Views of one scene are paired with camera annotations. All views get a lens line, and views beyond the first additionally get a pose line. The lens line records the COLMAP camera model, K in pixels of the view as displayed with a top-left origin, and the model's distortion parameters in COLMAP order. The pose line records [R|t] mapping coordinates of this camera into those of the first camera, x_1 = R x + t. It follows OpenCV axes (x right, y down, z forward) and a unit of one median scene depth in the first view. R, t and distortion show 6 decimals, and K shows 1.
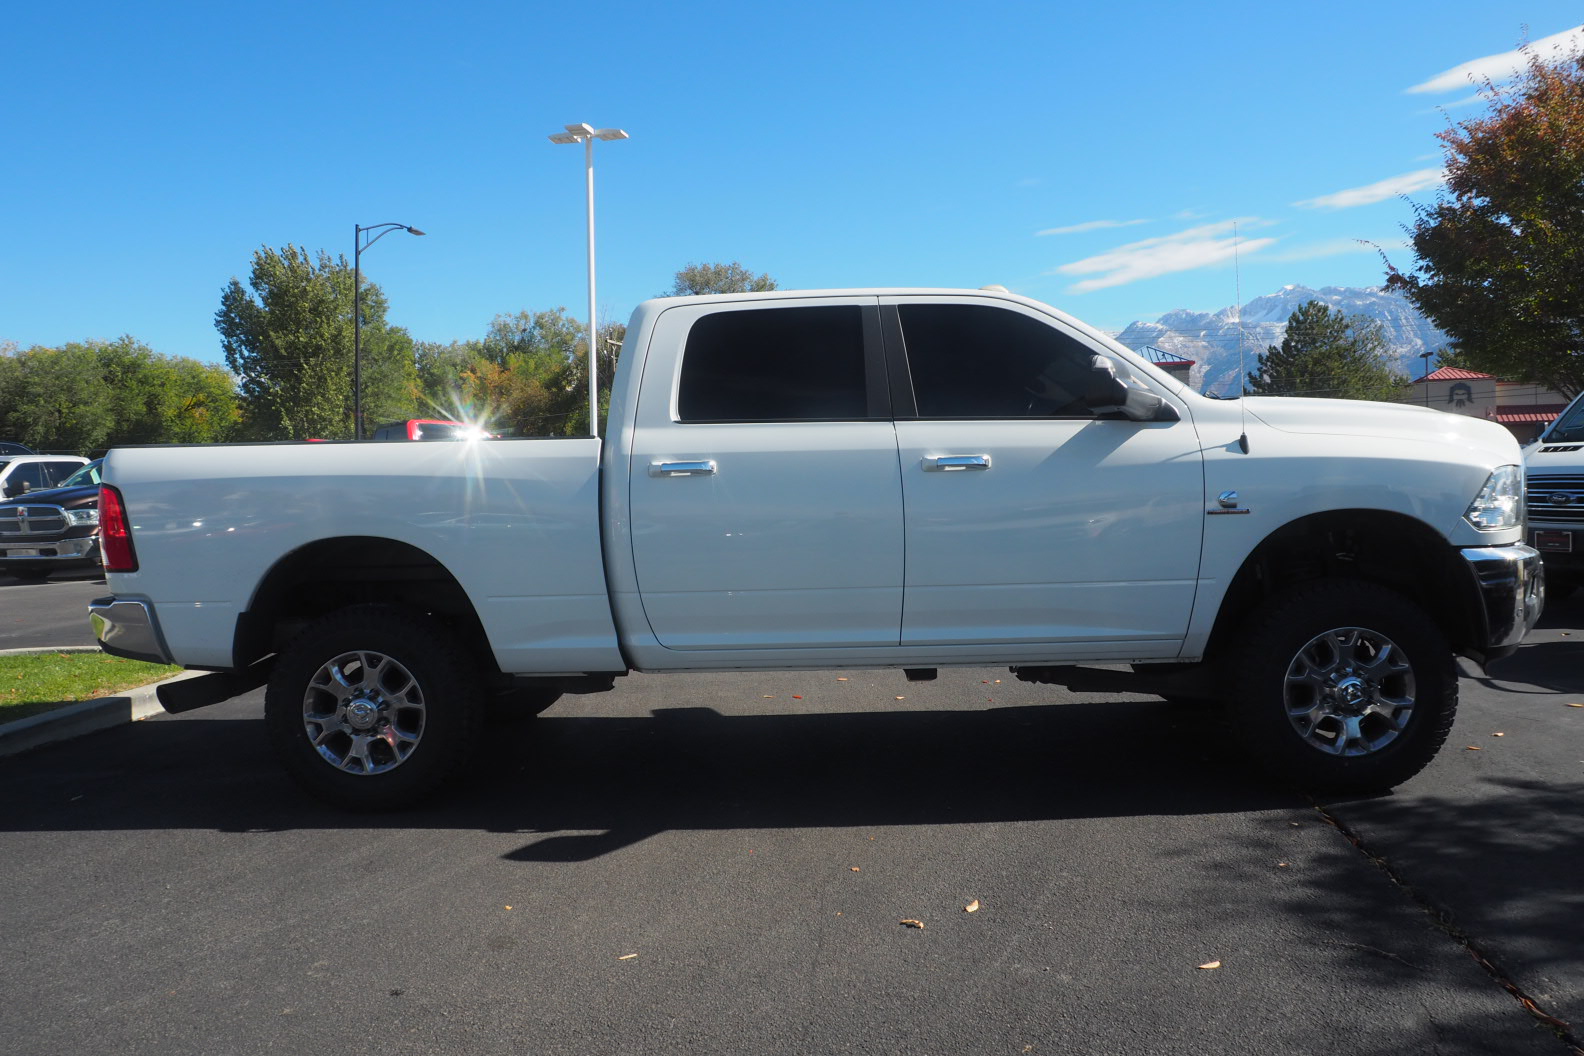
lens RADIAL K [[1164.2, 0, 780.7], [0, 1164.2, 510.7], [0, 0, 1]] dist [-0.035767, 0.001978]
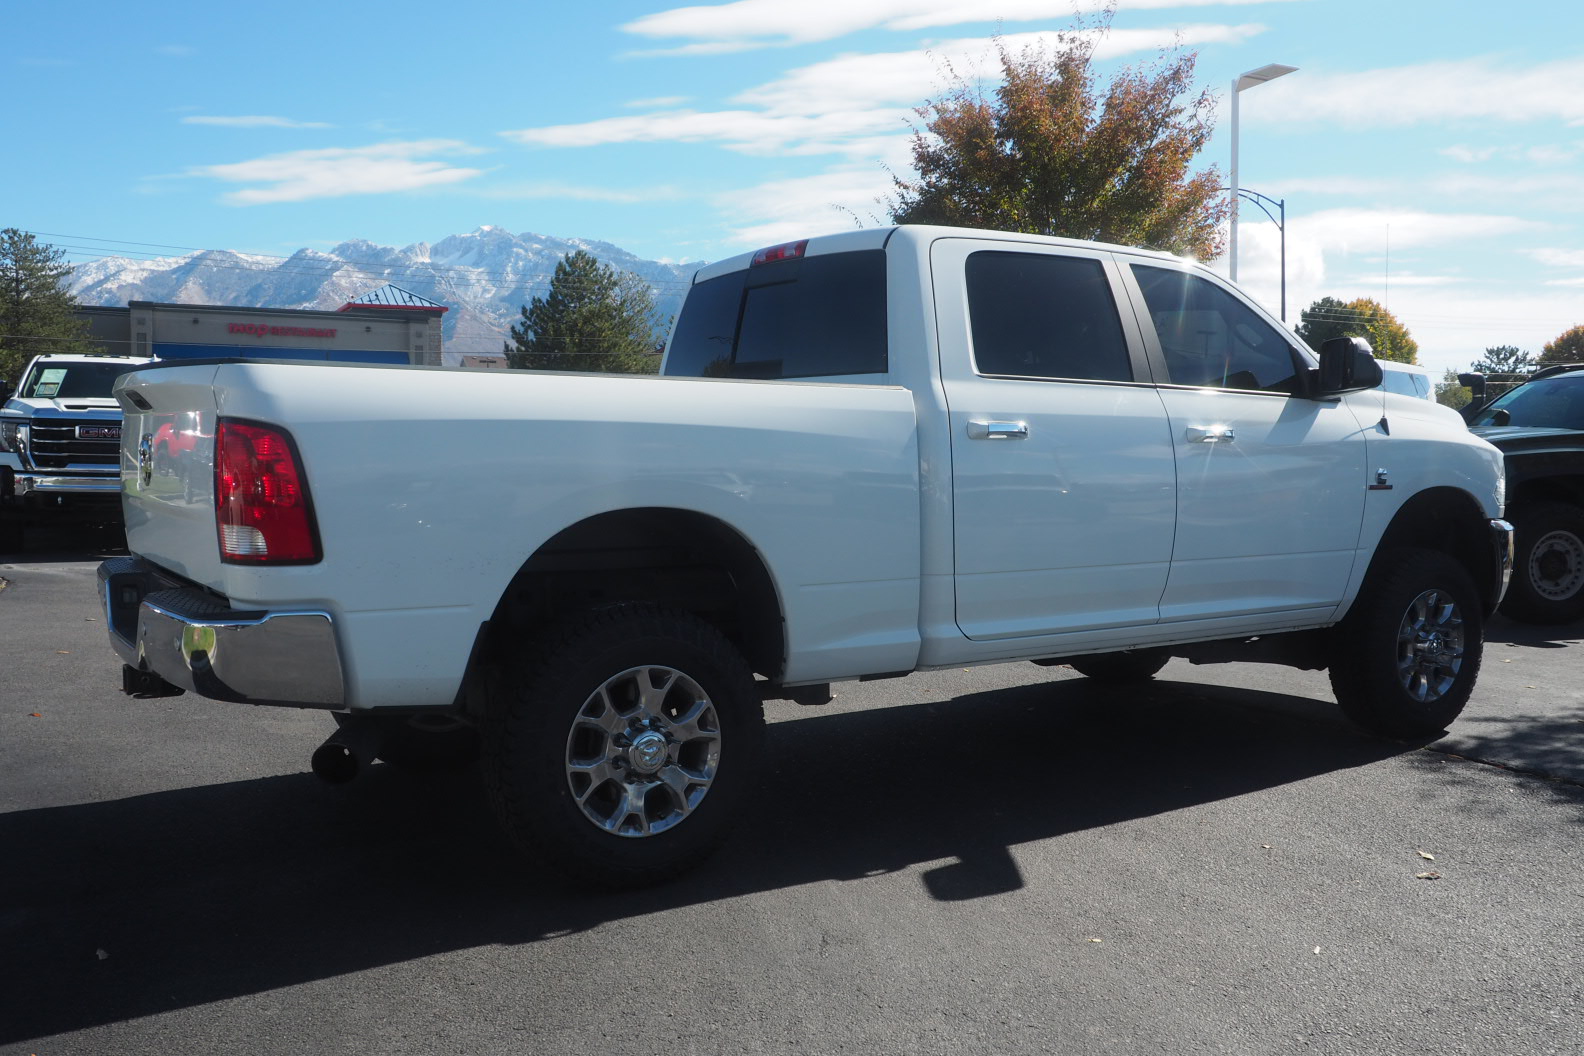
lens RADIAL K [[1387.2, 0, 807.2], [0, 1387.2, 545.3], [0, 0, 1]] dist [-0.009267, -0.011404]
pose [[0.812171, -0.012959, 0.583276, -0.780358], [-0.013571, 0.999063, 0.041092, 0.008726], [-0.583262, -0.041290, 0.811234, 0.241070]]
